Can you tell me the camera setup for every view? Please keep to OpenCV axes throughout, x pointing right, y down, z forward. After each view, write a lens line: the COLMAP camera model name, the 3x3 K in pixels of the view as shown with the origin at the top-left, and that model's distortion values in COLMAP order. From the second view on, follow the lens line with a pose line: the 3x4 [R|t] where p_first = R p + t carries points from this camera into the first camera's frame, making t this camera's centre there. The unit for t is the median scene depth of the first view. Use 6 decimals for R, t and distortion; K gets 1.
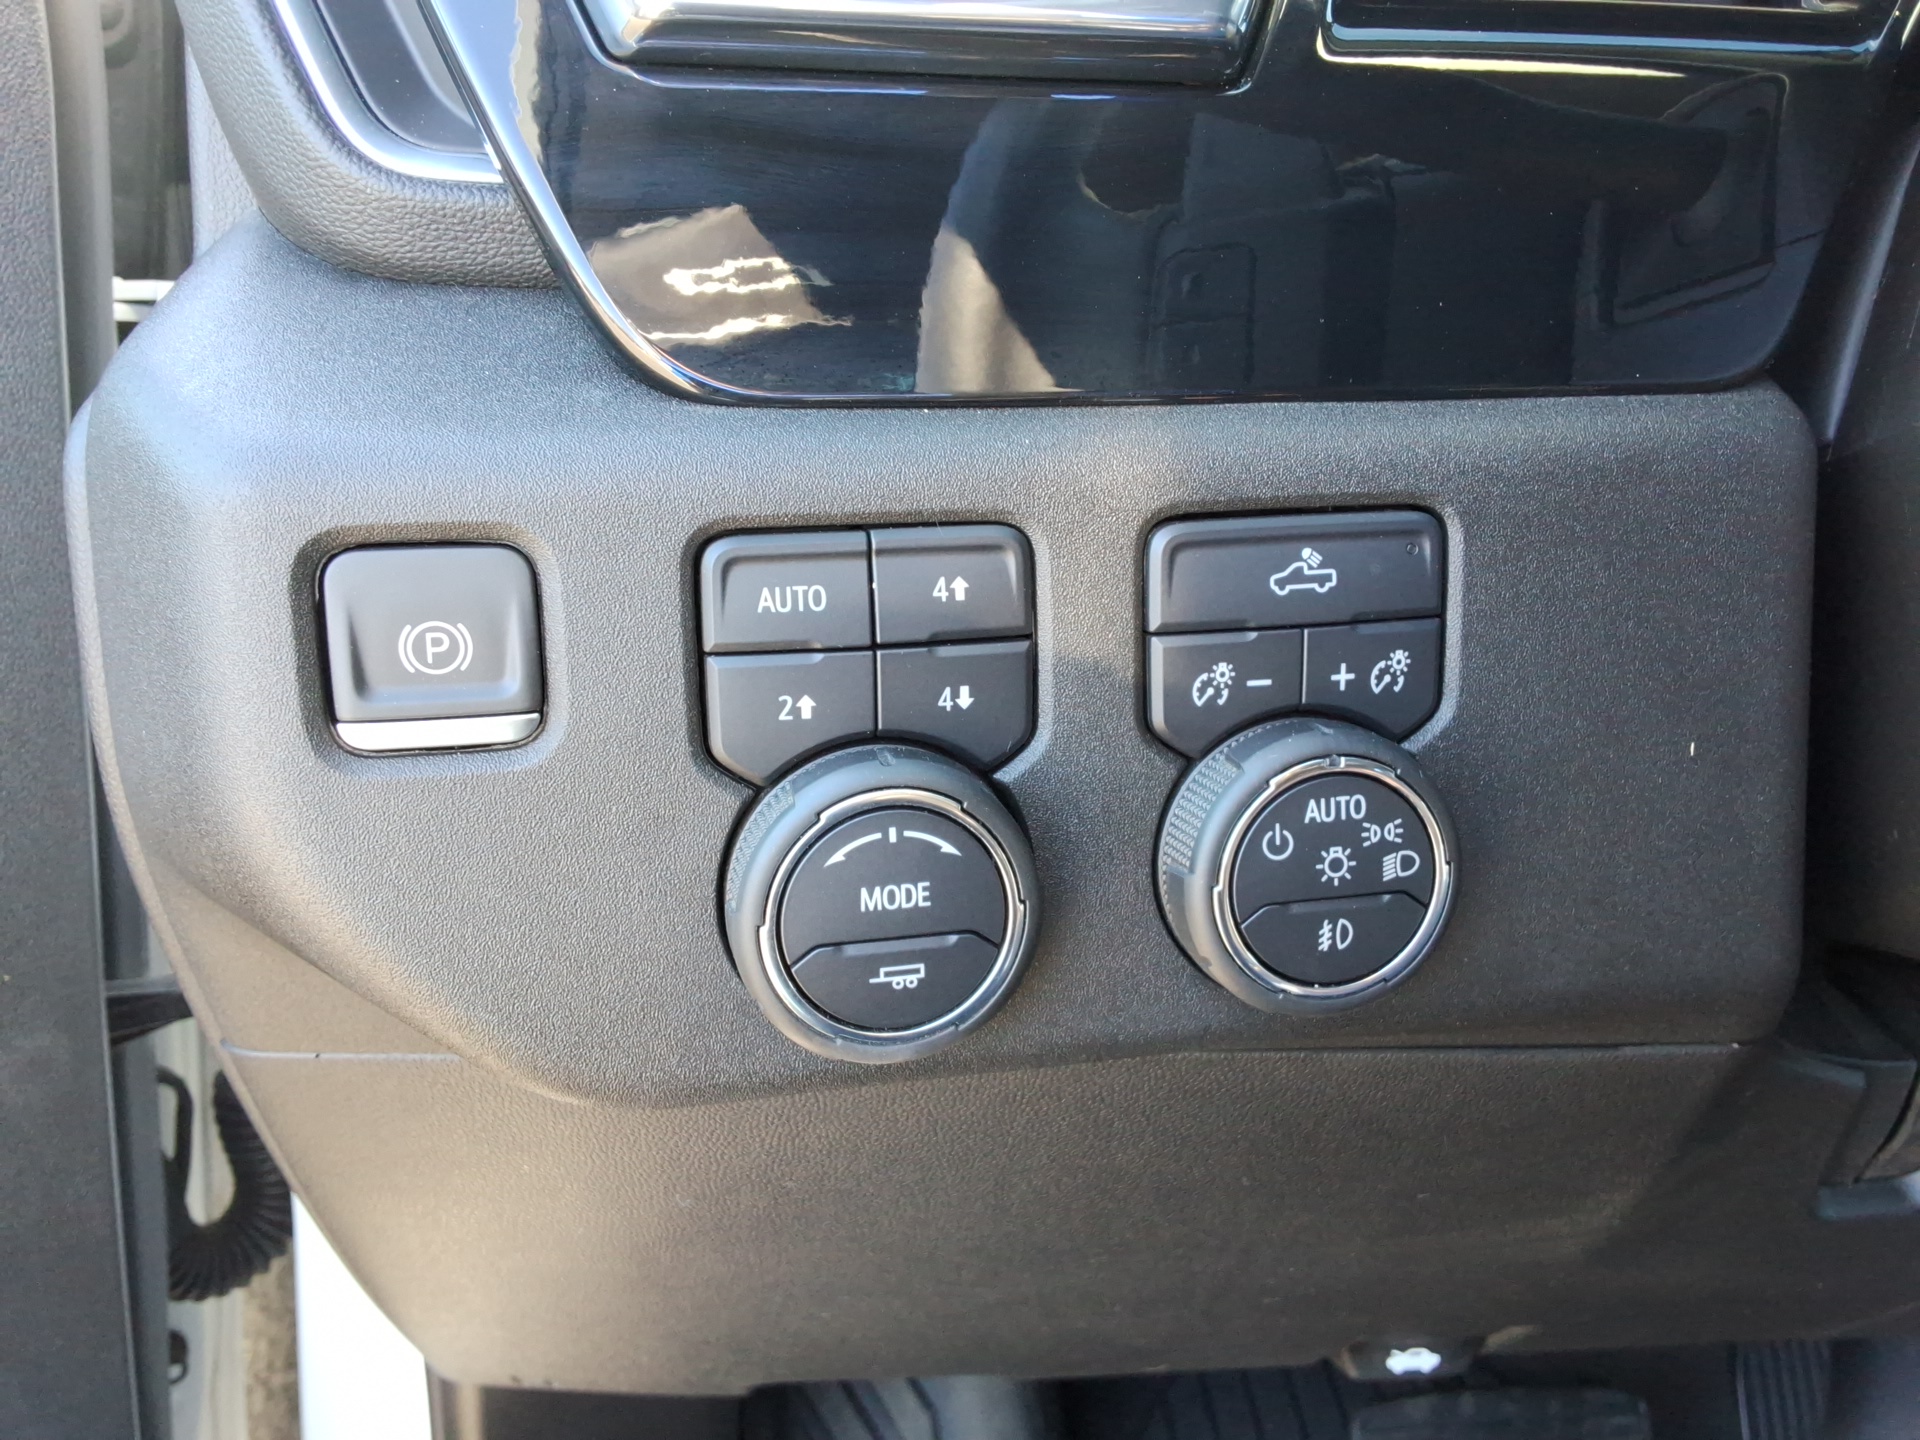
lens RADIAL K [[1545.5, 0, 973.2], [0, 1545.5, 702.5], [0, 0, 1]] dist [0.128472, -0.200772]
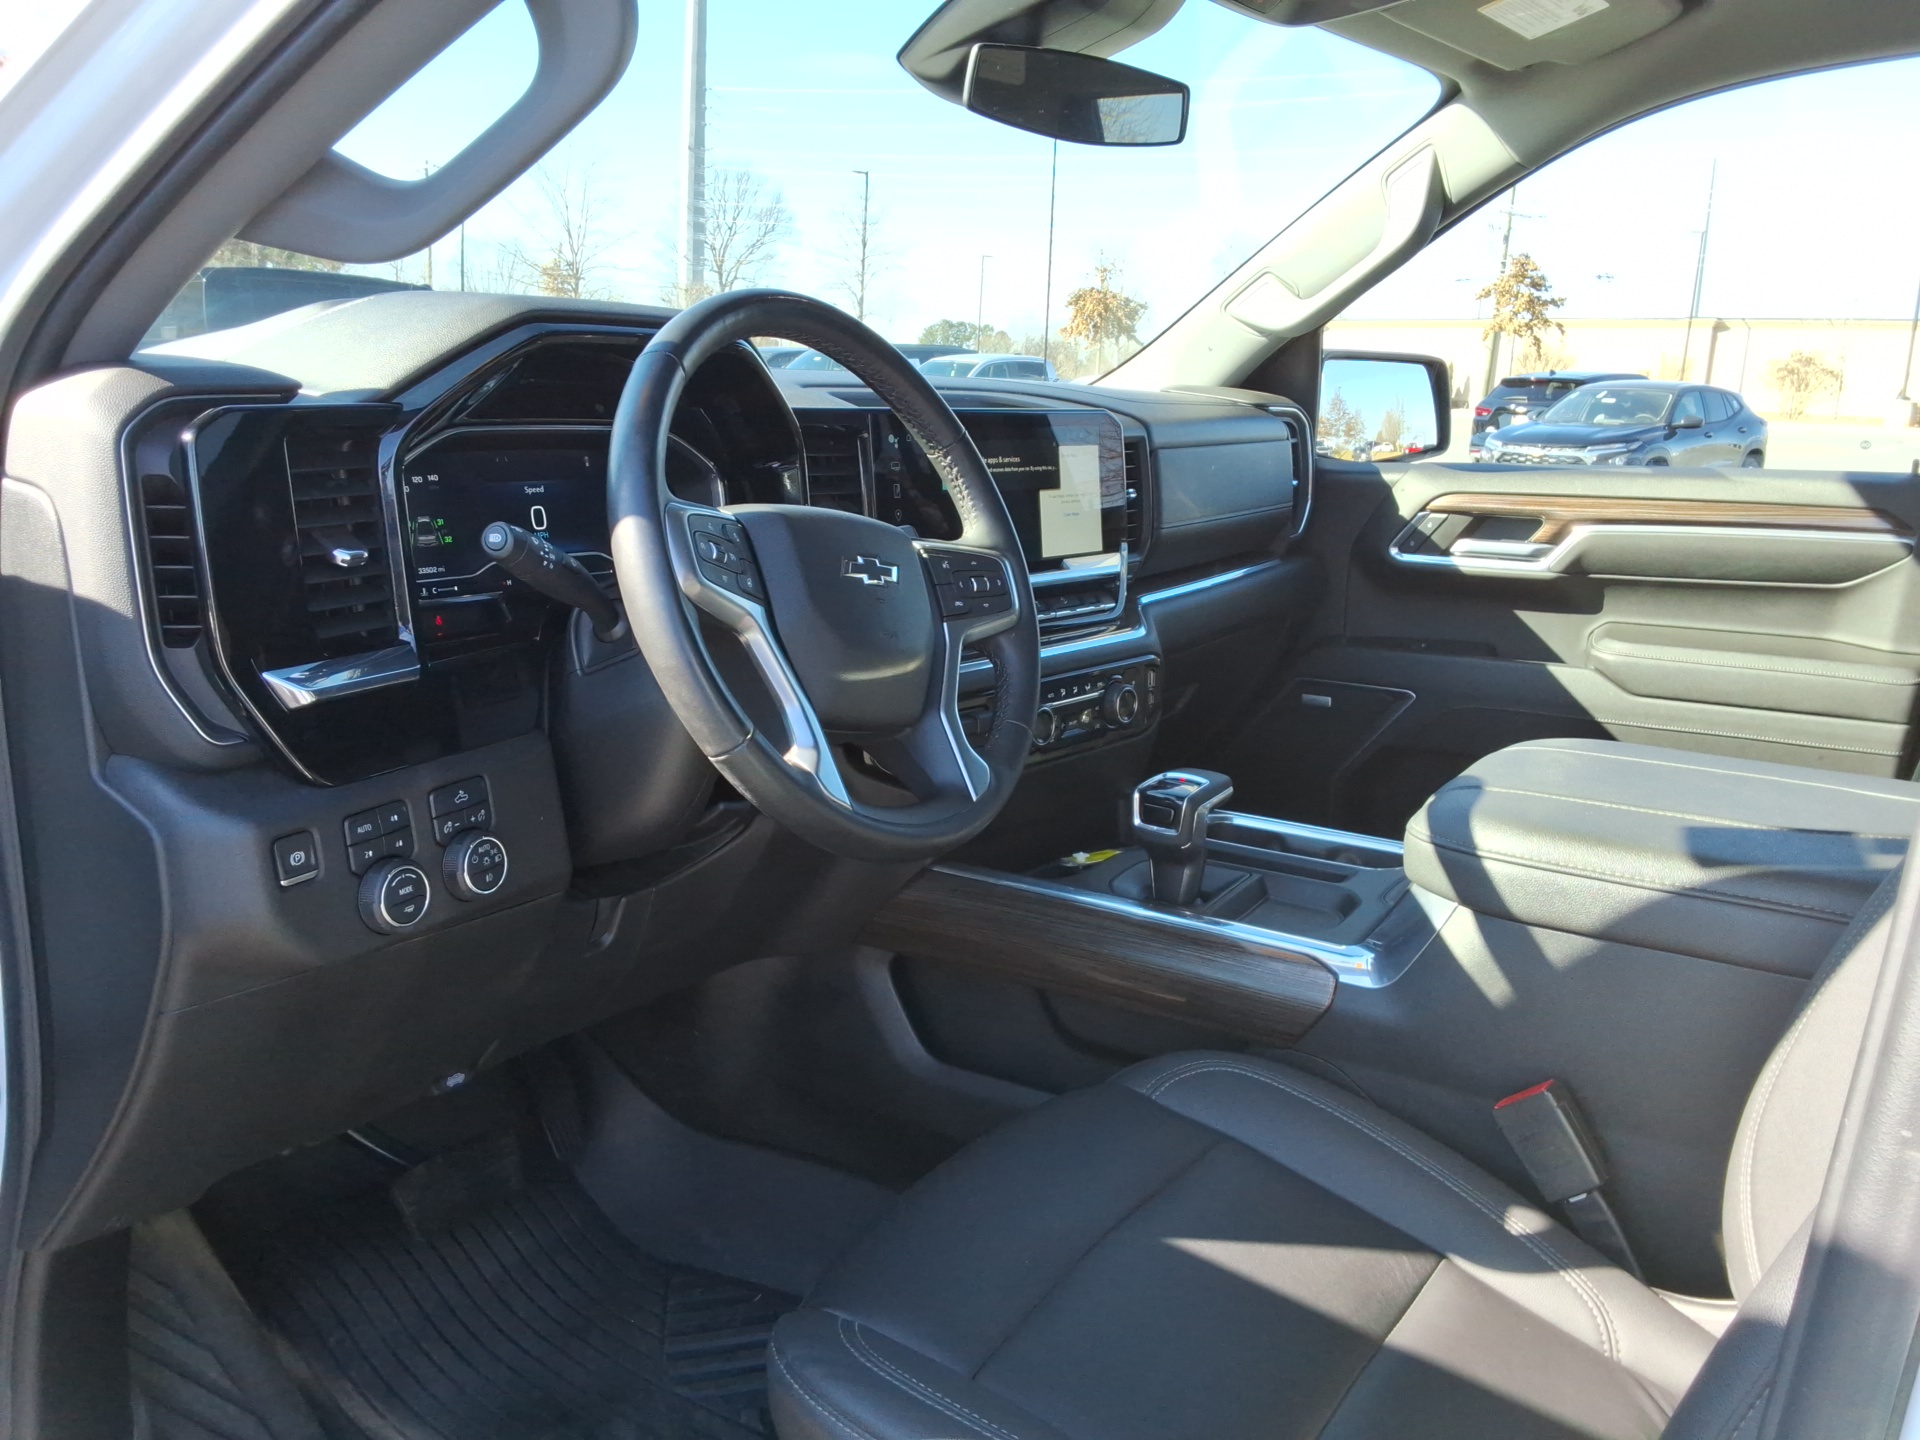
lens RADIAL K [[1545.5, 0, 973.2], [0, 1545.5, 702.5], [0, 0, 1]] dist [0.128472, -0.200772]
pose [[0.636539, -0.164486, 0.753501, -2.097757], [0.218258, 0.975473, 0.028562, -0.154066], [-0.739718, 0.146277, 0.656827, -2.904057]]
